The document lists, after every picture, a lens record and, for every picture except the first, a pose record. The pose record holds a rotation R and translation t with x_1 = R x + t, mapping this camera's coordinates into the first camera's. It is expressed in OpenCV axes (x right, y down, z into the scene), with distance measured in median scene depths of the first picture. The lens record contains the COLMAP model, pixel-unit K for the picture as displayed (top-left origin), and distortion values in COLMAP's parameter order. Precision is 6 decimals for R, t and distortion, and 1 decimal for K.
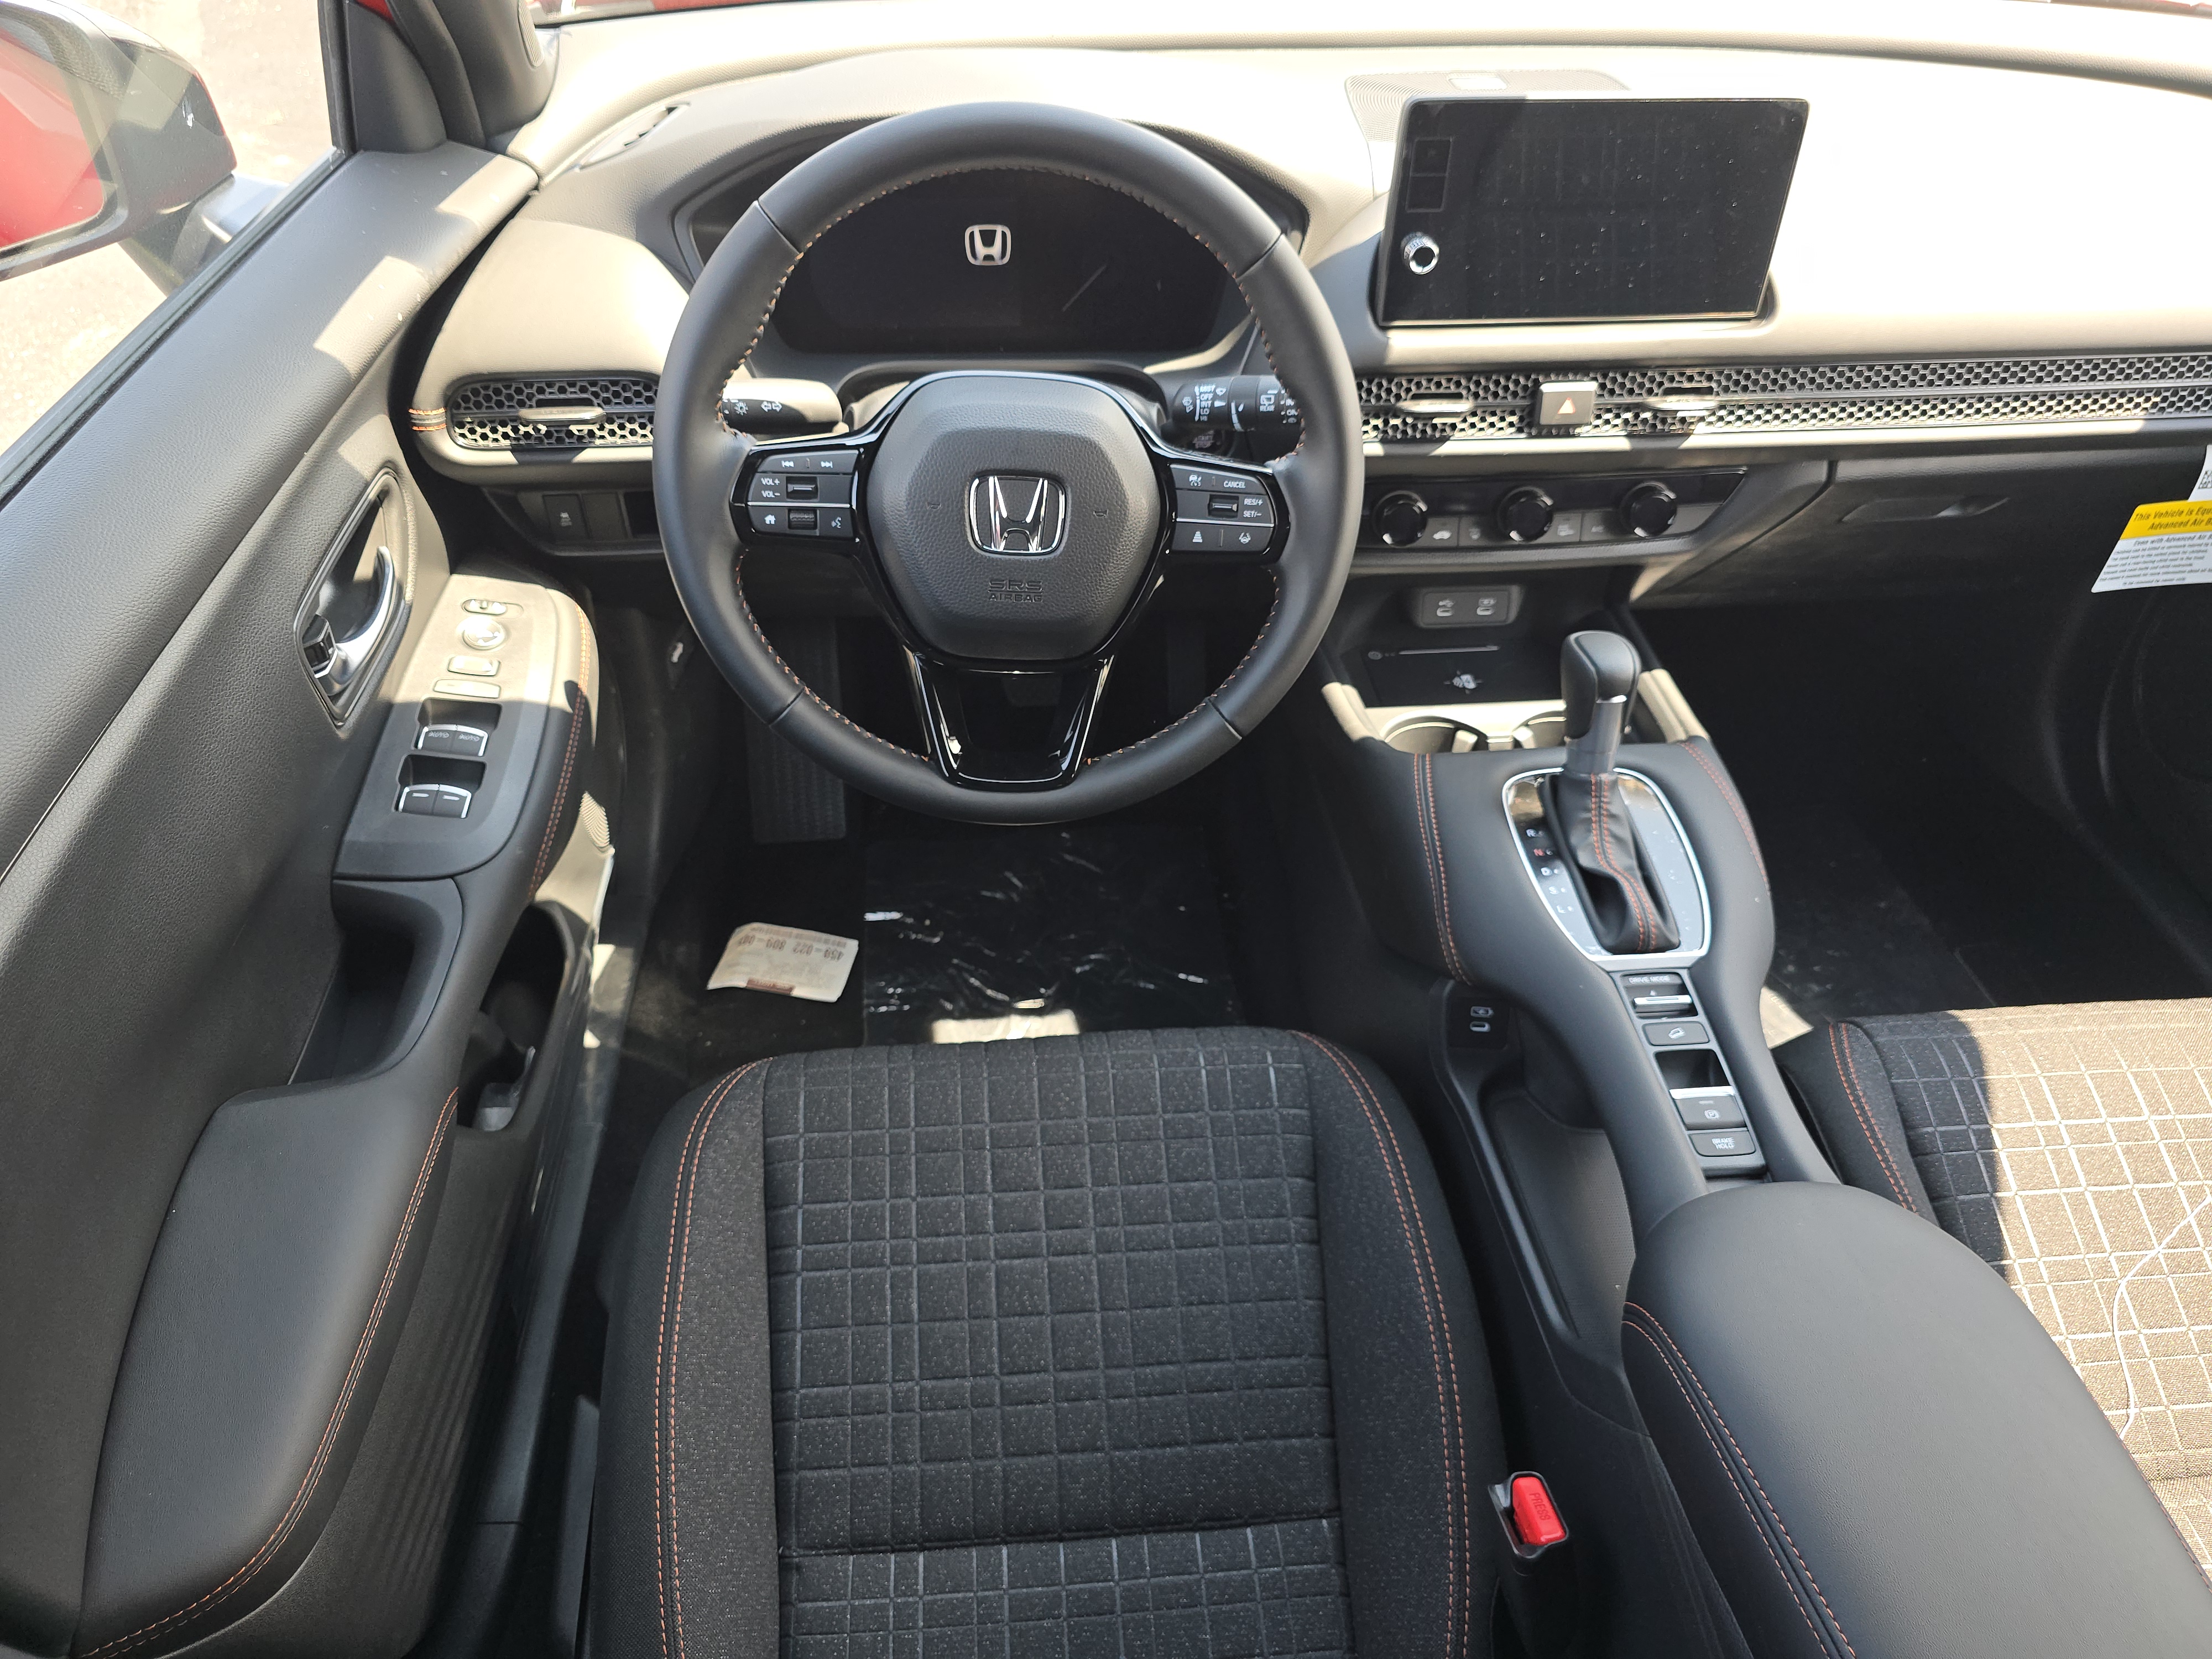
lens RADIAL K [[1476.5, 0, 1054.1], [0, 1476.5, 823.8], [0, 0, 1]] dist [0.002766, -0.004201]
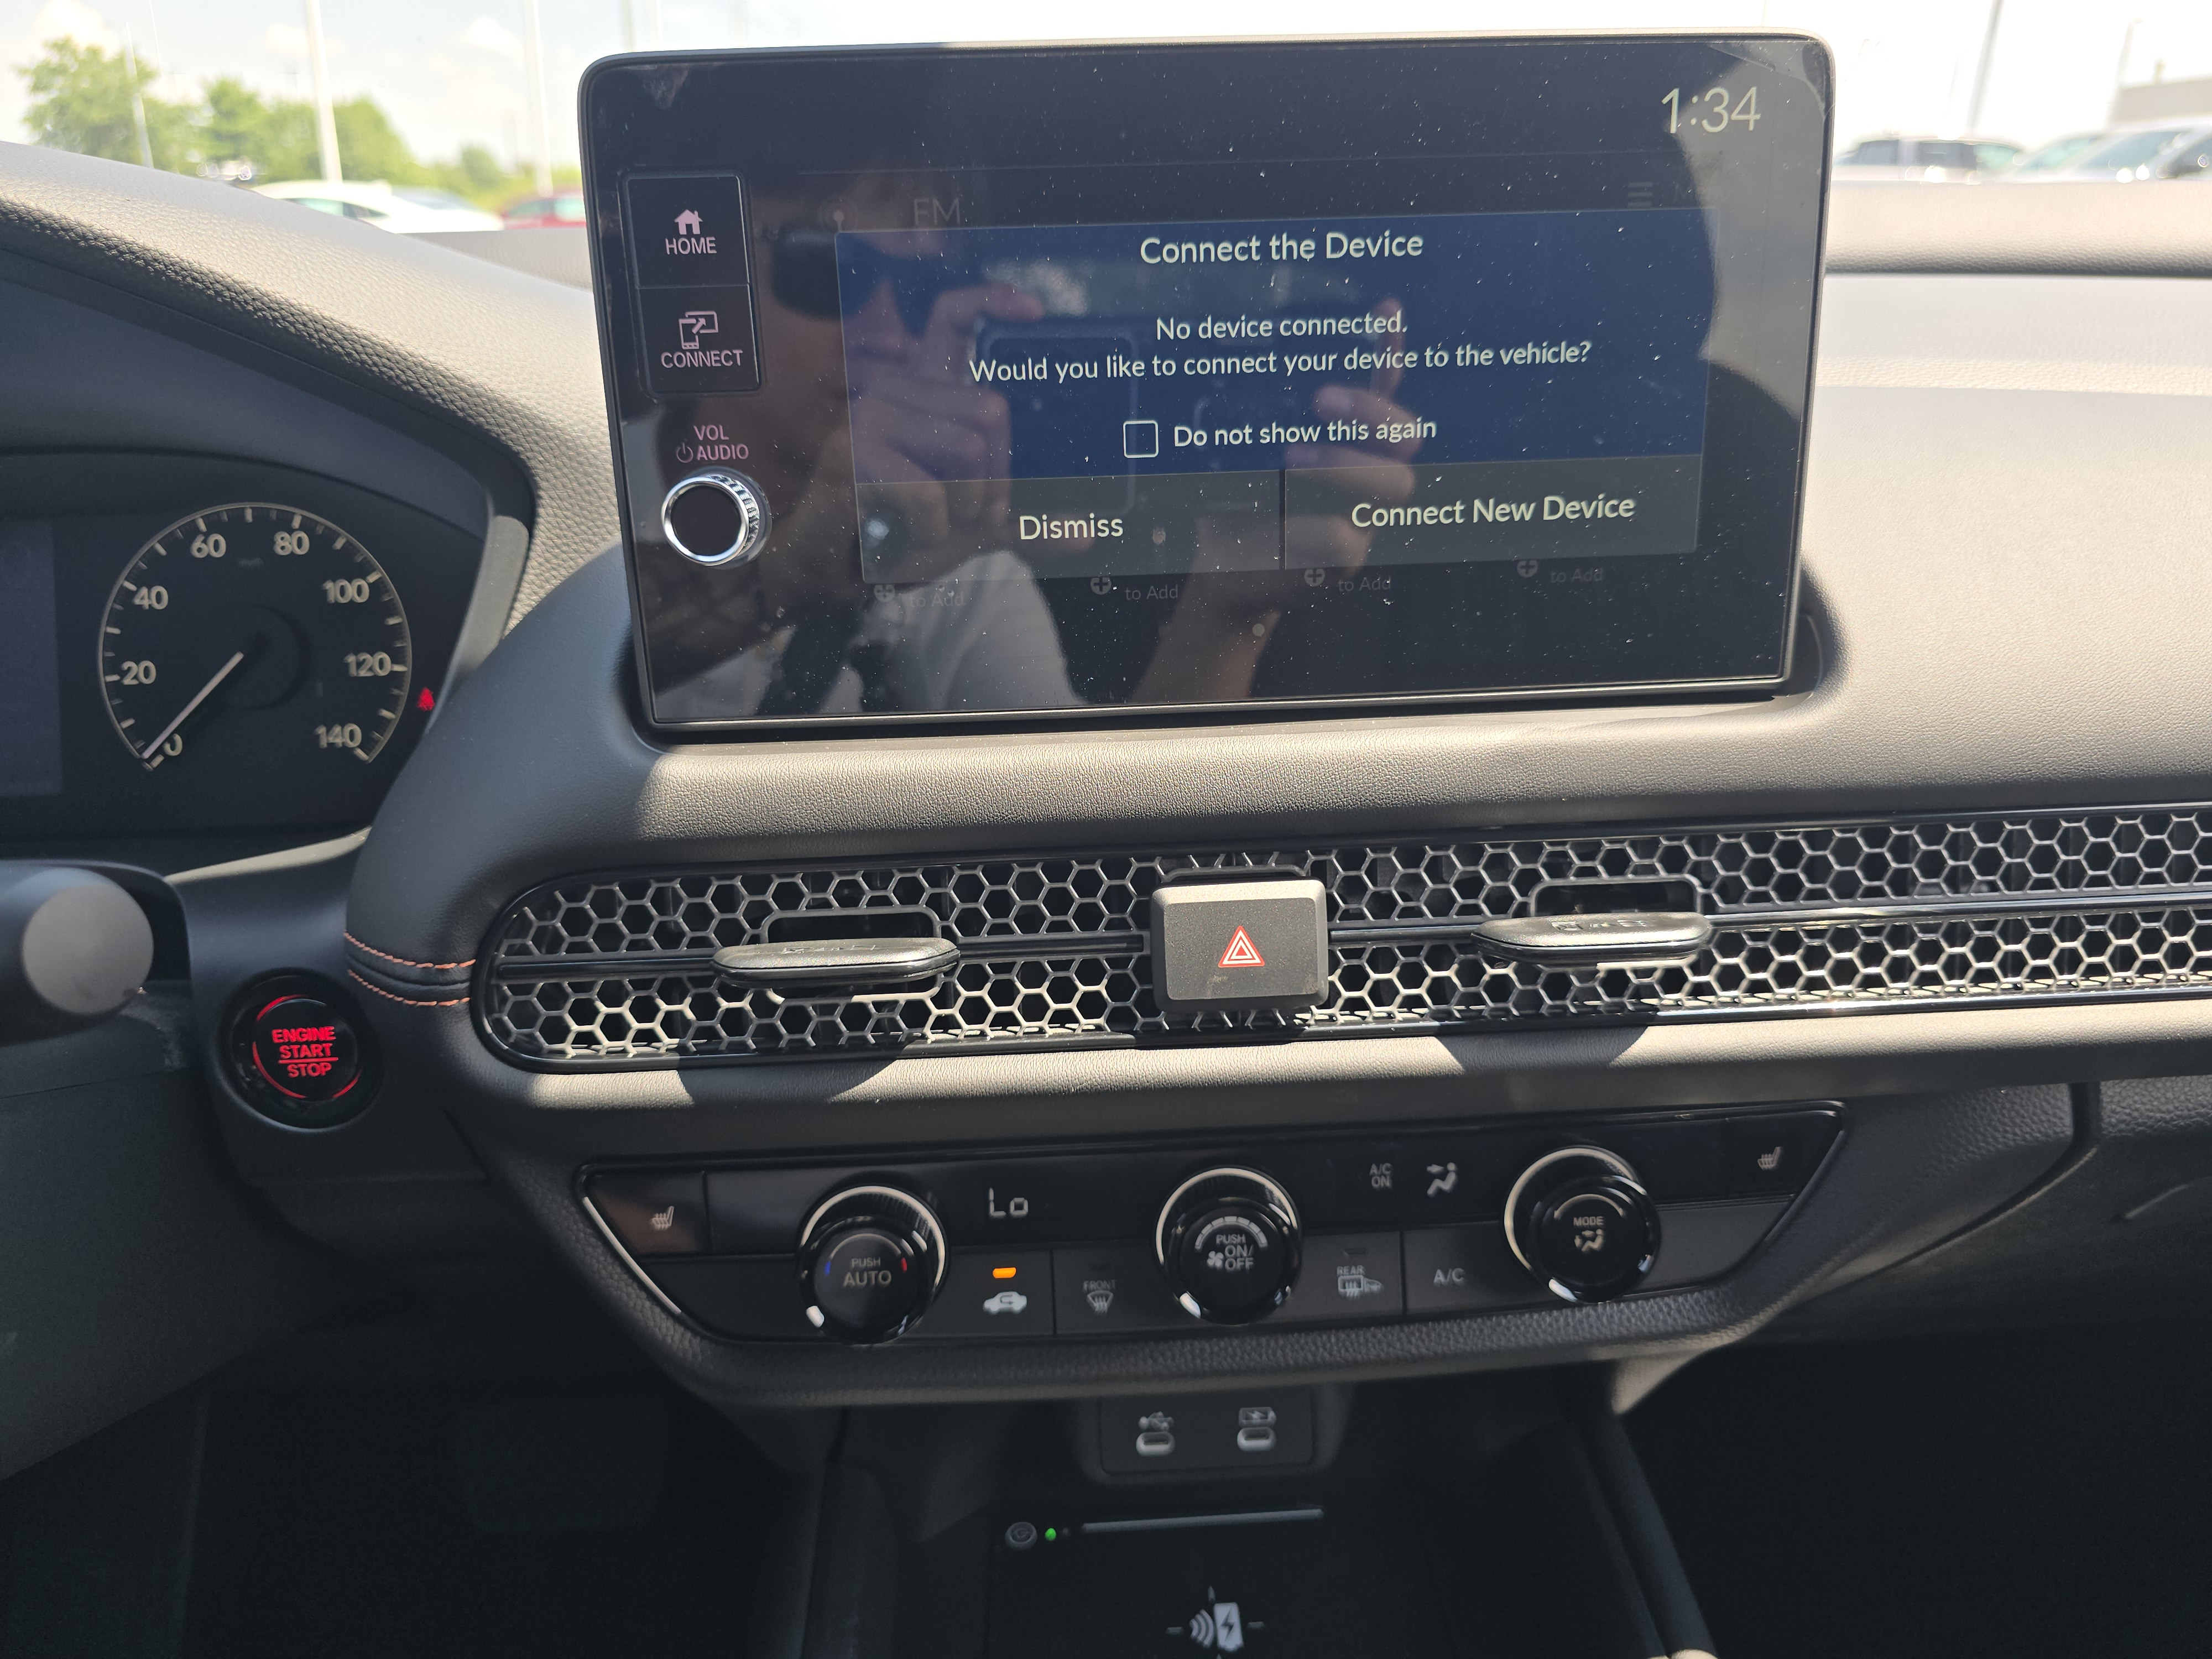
lens RADIAL K [[1439.9, 0, 1106.0], [0, 1439.9, 829.5], [0, 0, 1]] dist [0.012741, 0.000361]
pose [[0.998719, -0.024193, -0.044447, 0.332749], [0.006568, 0.932855, -0.360193, -0.192525], [0.050177, 0.359440, 0.931818, 0.691956]]
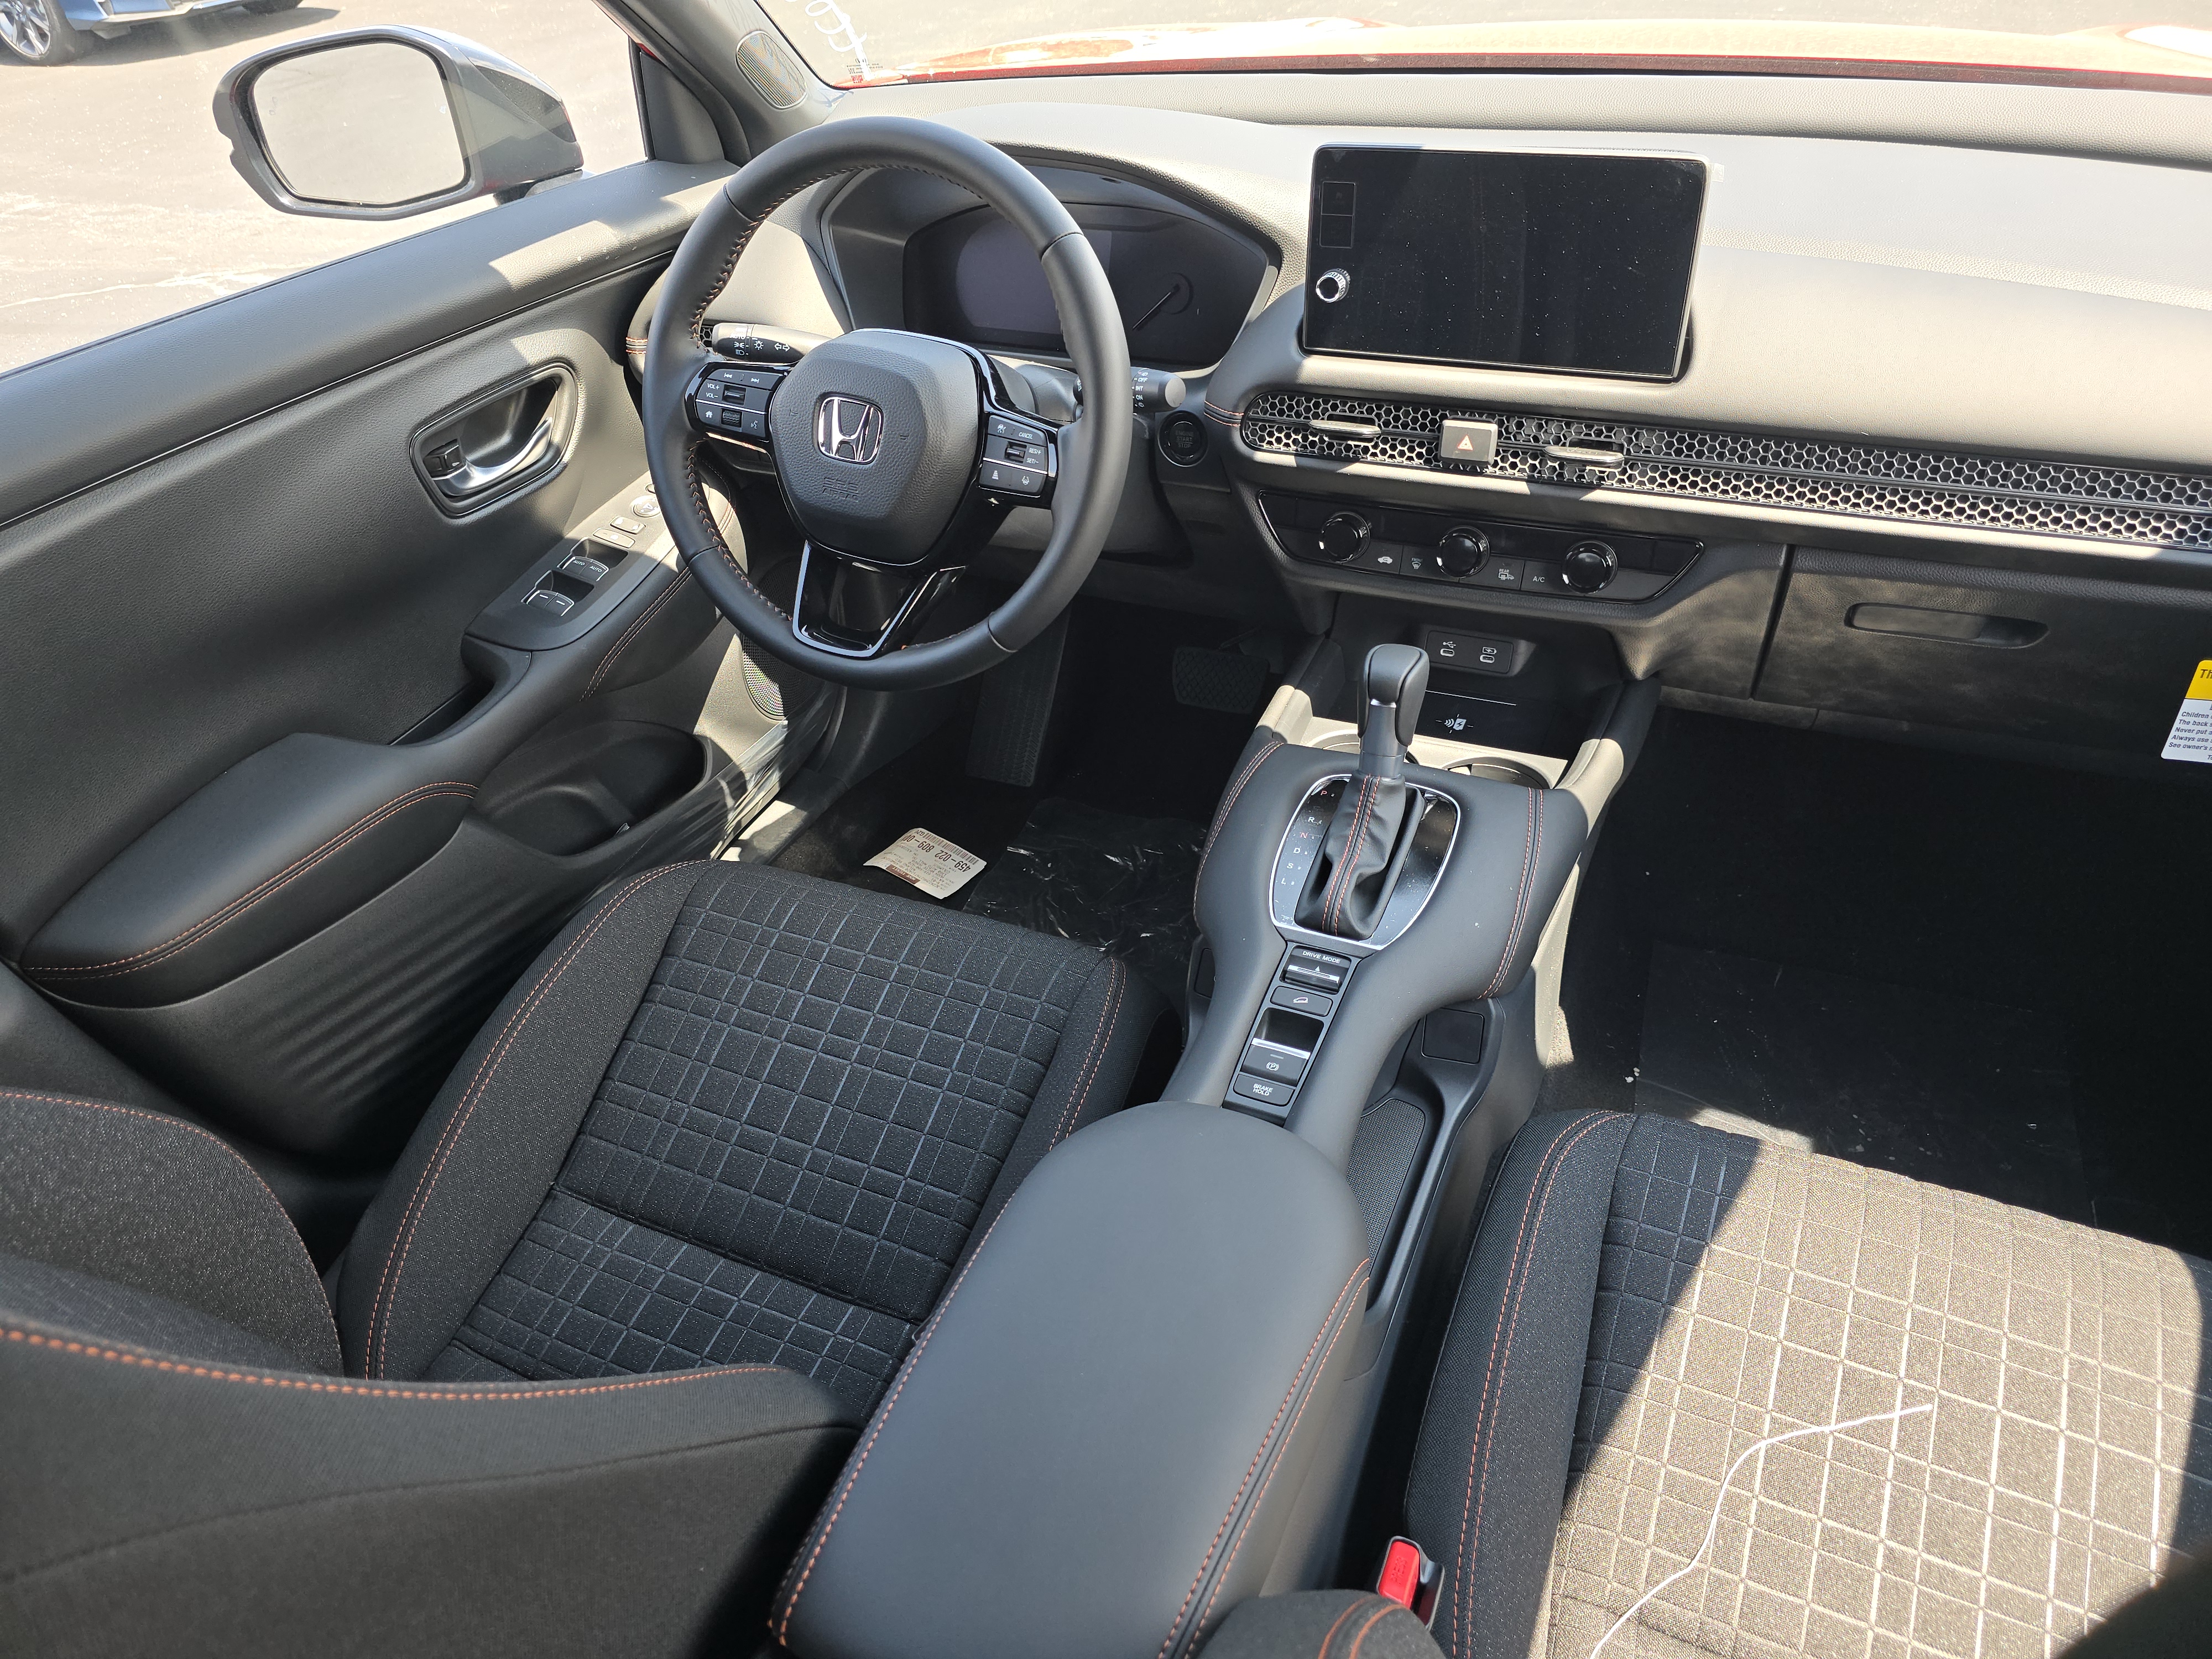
lens RADIAL K [[1439.9, 0, 1106.0], [0, 1439.9, 829.5], [0, 0, 1]] dist [0.012741, 0.000361]
pose [[0.876569, 0.234858, -0.420081, 0.621299], [-0.265352, 0.964039, -0.014728, 0.067428], [0.401515, 0.124380, 0.907367, -0.004653]]
